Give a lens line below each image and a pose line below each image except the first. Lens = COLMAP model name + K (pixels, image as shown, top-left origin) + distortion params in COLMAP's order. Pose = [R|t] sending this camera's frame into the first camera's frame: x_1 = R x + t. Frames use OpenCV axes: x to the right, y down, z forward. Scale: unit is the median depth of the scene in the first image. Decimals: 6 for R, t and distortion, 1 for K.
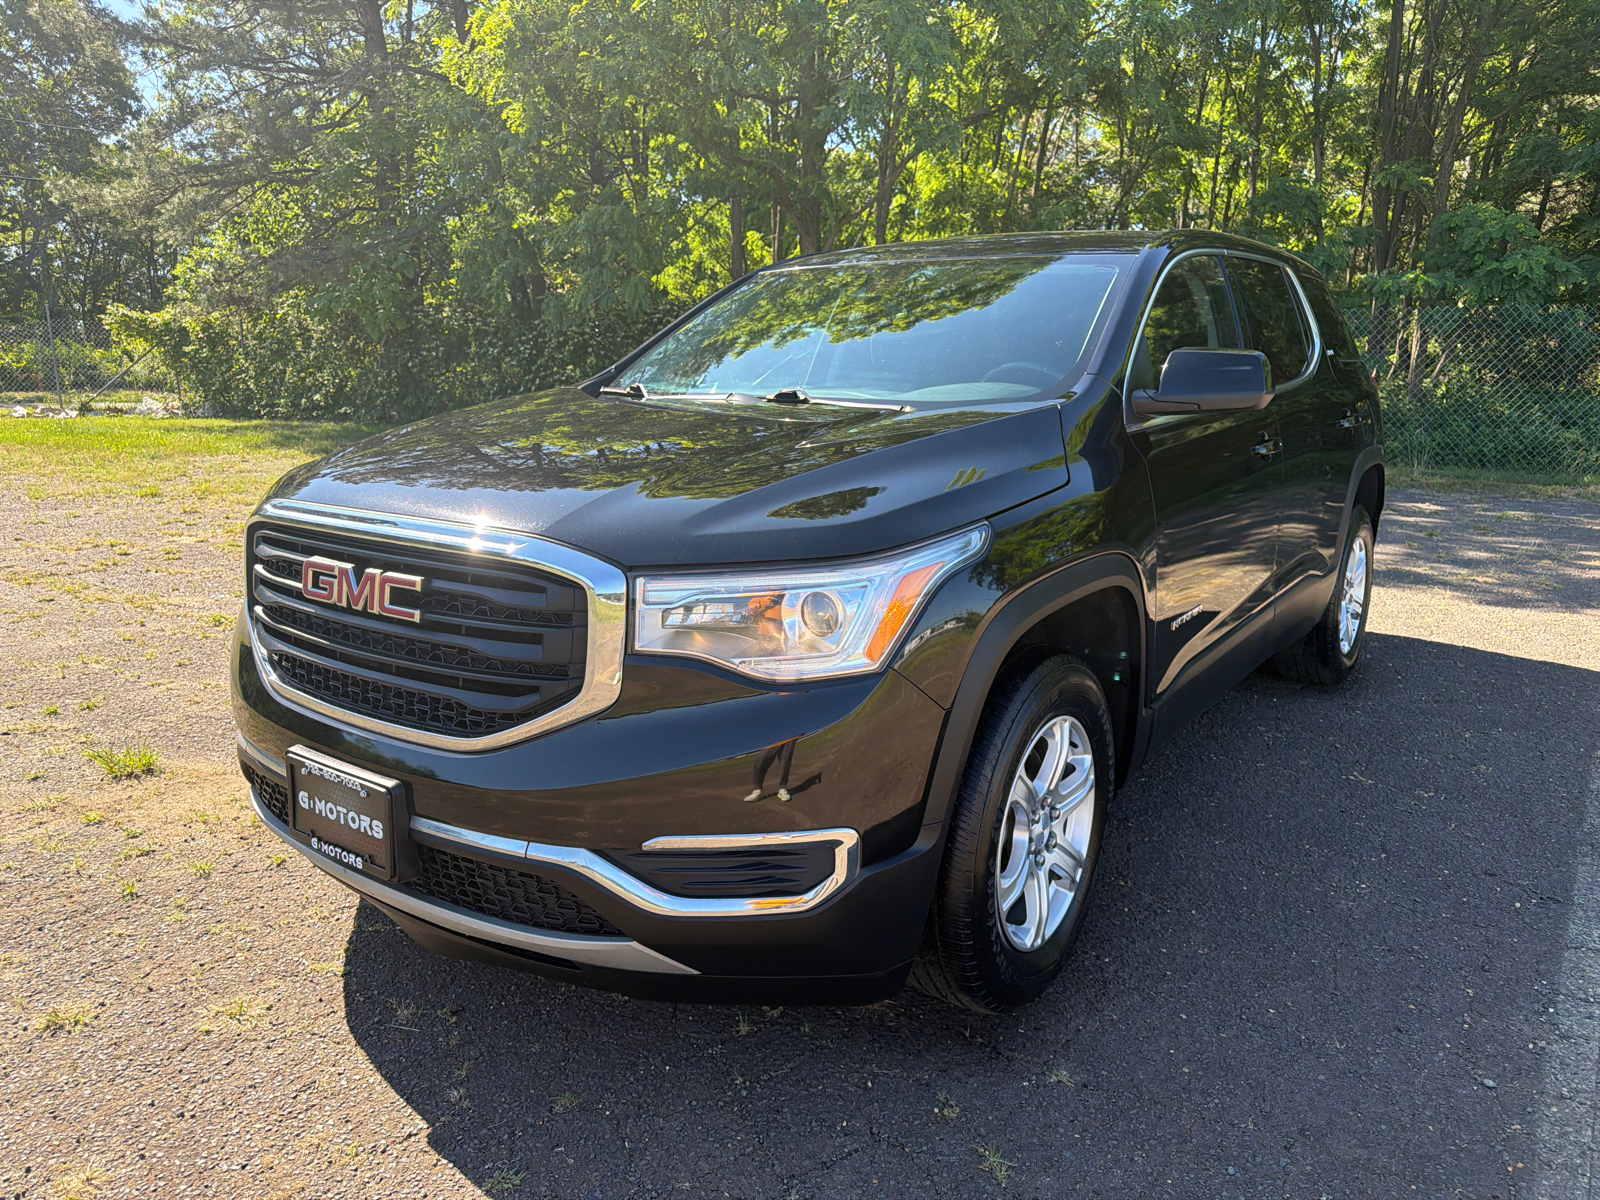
lens RADIAL K [[1142.5, 0, 774.6], [0, 1142.5, 613.0], [0, 0, 1]] dist [0.025316, -0.033346]
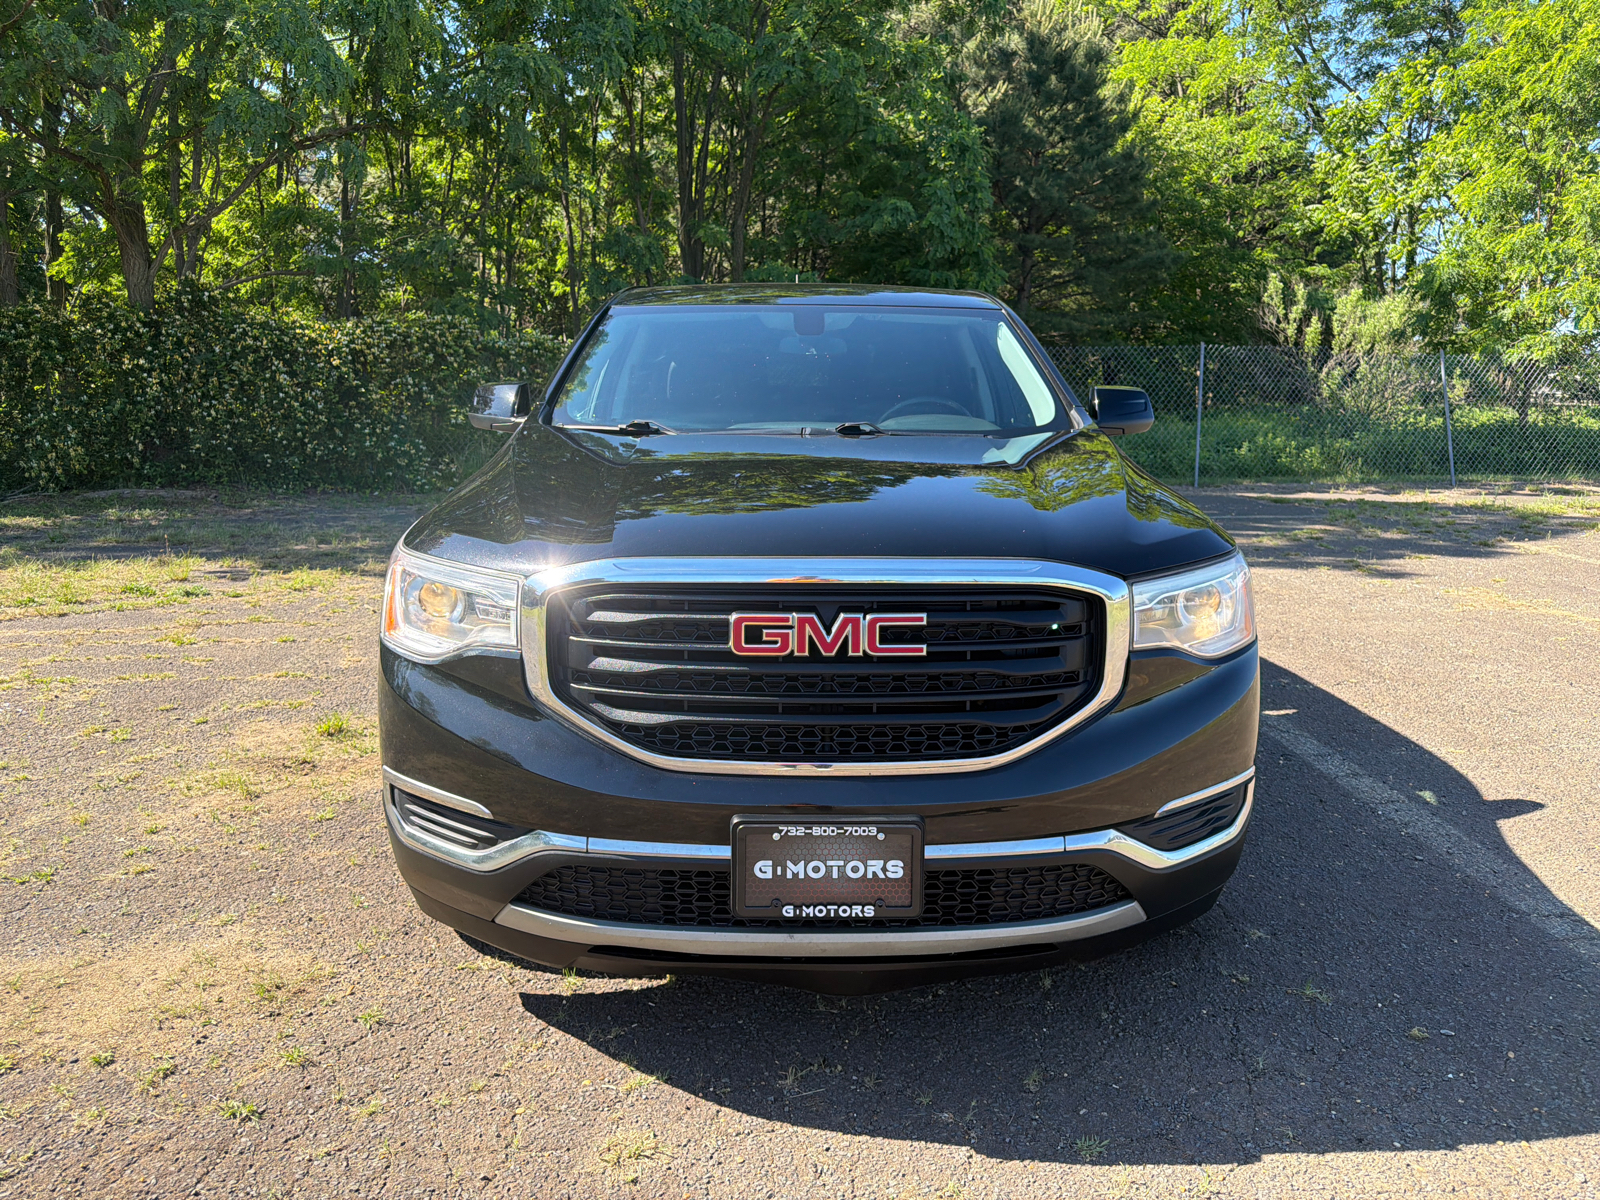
lens RADIAL K [[1142.5, 0, 797.7], [0, 1142.5, 578.0], [0, 0, 1]] dist [0.025316, -0.033346]
pose [[0.788942, -0.094652, 0.607134, -0.839171], [0.130225, 0.991376, -0.014665, -0.050684], [-0.600510, 0.090634, 0.794464, 0.195326]]
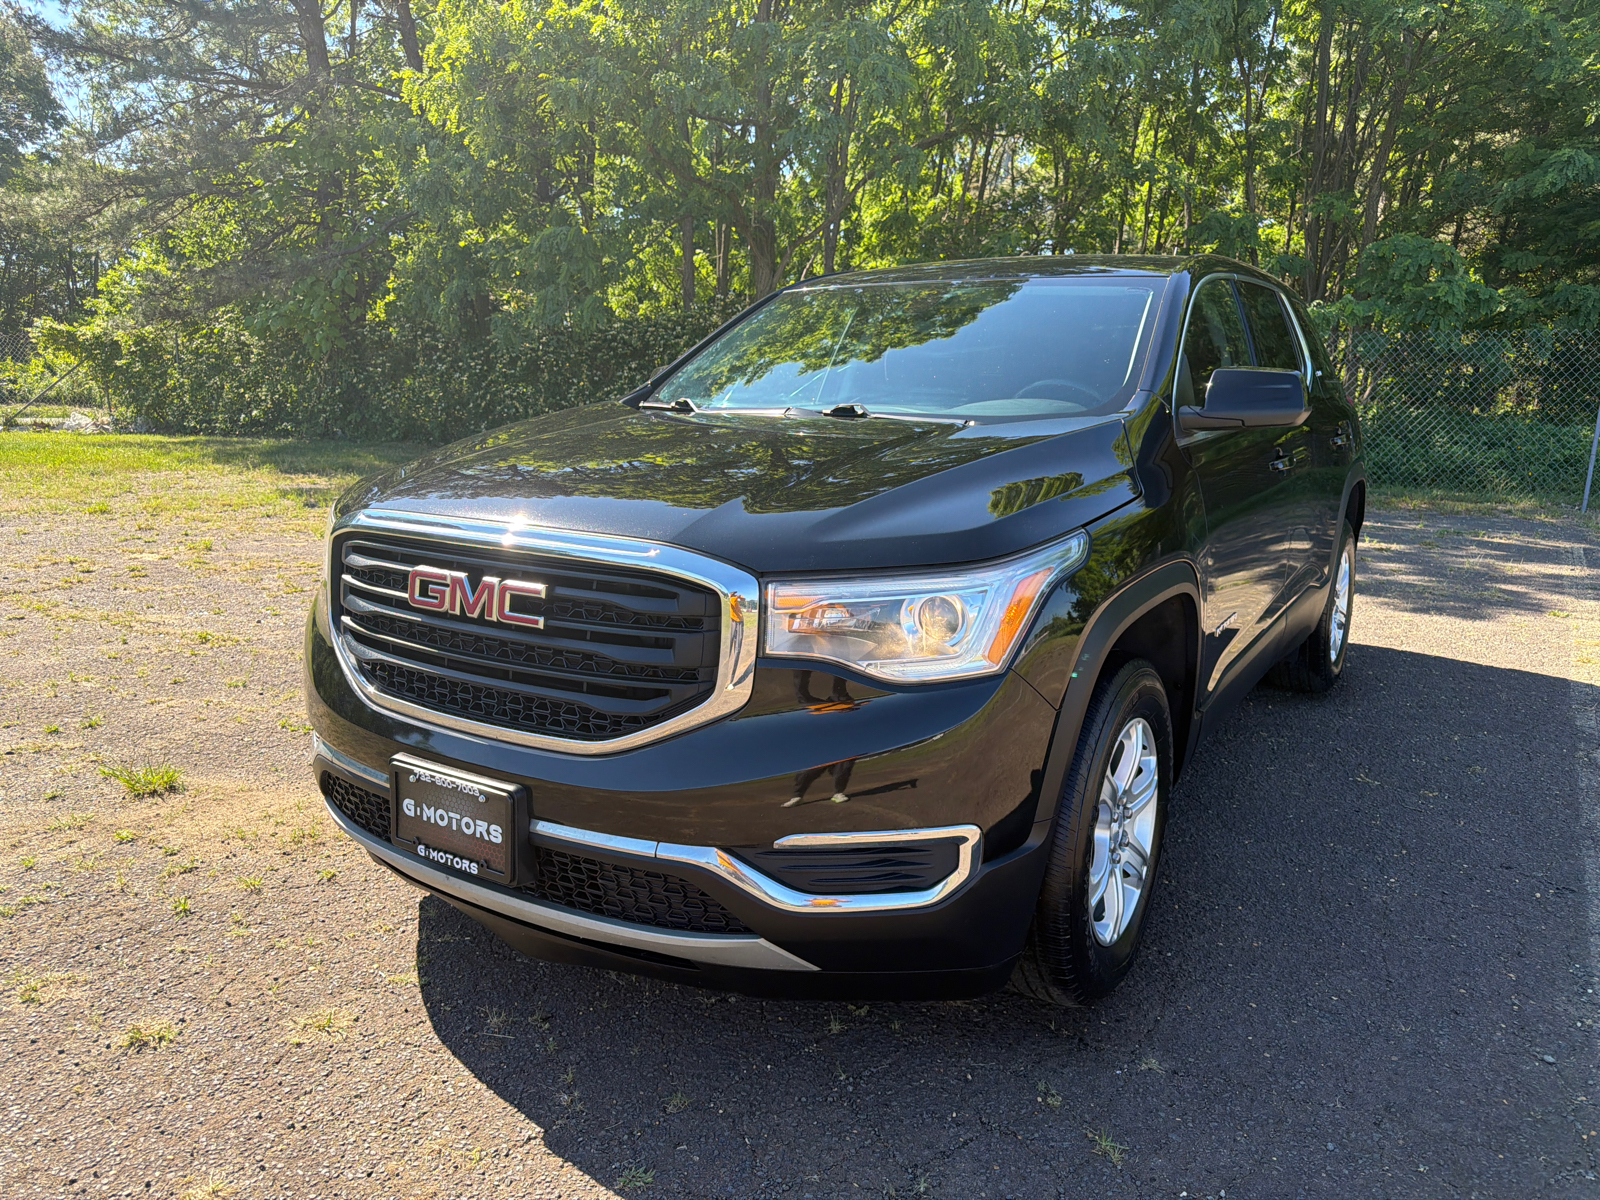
lens RADIAL K [[1142.5, 0, 778.3], [0, 1142.5, 609.2], [0, 0, 1]] dist [0.025316, -0.033346]
pose [[0.998327, -0.004222, 0.057670, -0.130259], [0.005343, 0.999799, -0.019308, 0.009435], [-0.057577, 0.019583, 0.998149, -0.022093]]
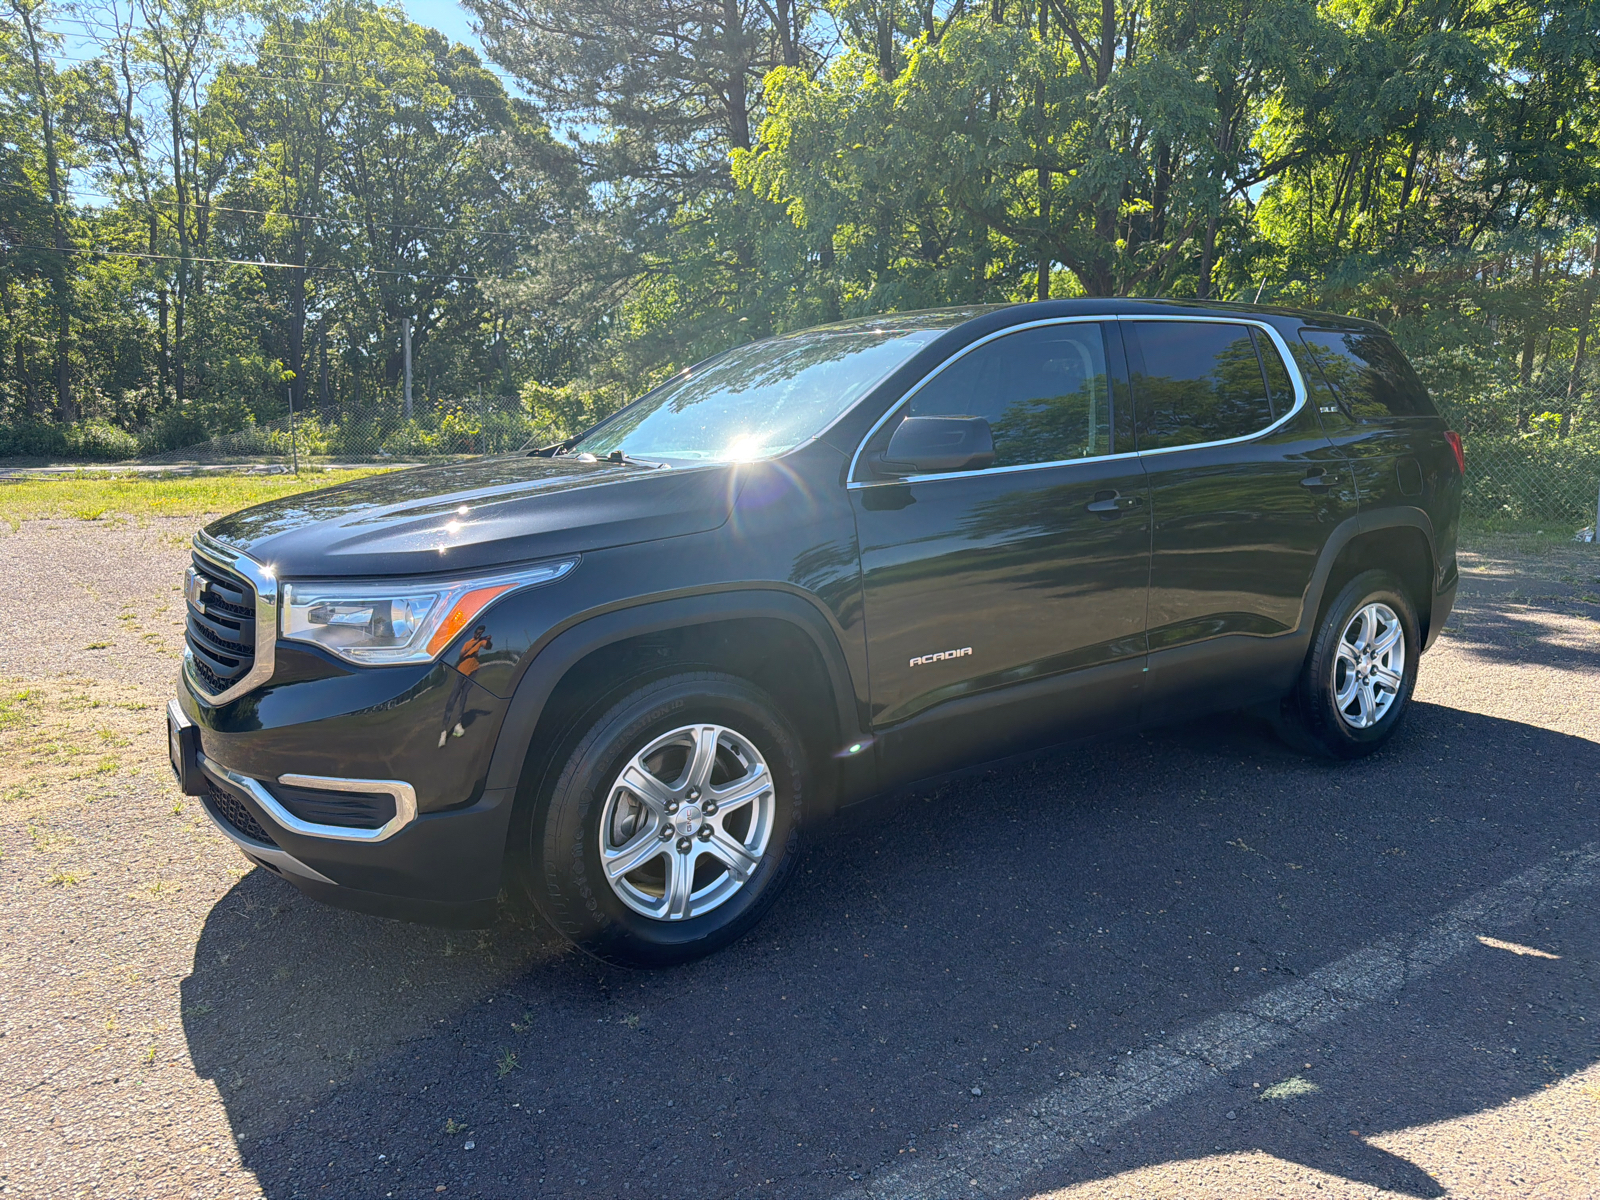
lens RADIAL K [[1142.5, 0, 795.1], [0, 1142.5, 594.1], [0, 0, 1]] dist [0.025316, -0.033346]
pose [[0.950834, 0.043550, -0.306625, 0.687318], [-0.065621, 0.995914, -0.062040, 0.019755], [0.302670, 0.079110, 0.949807, -0.113253]]
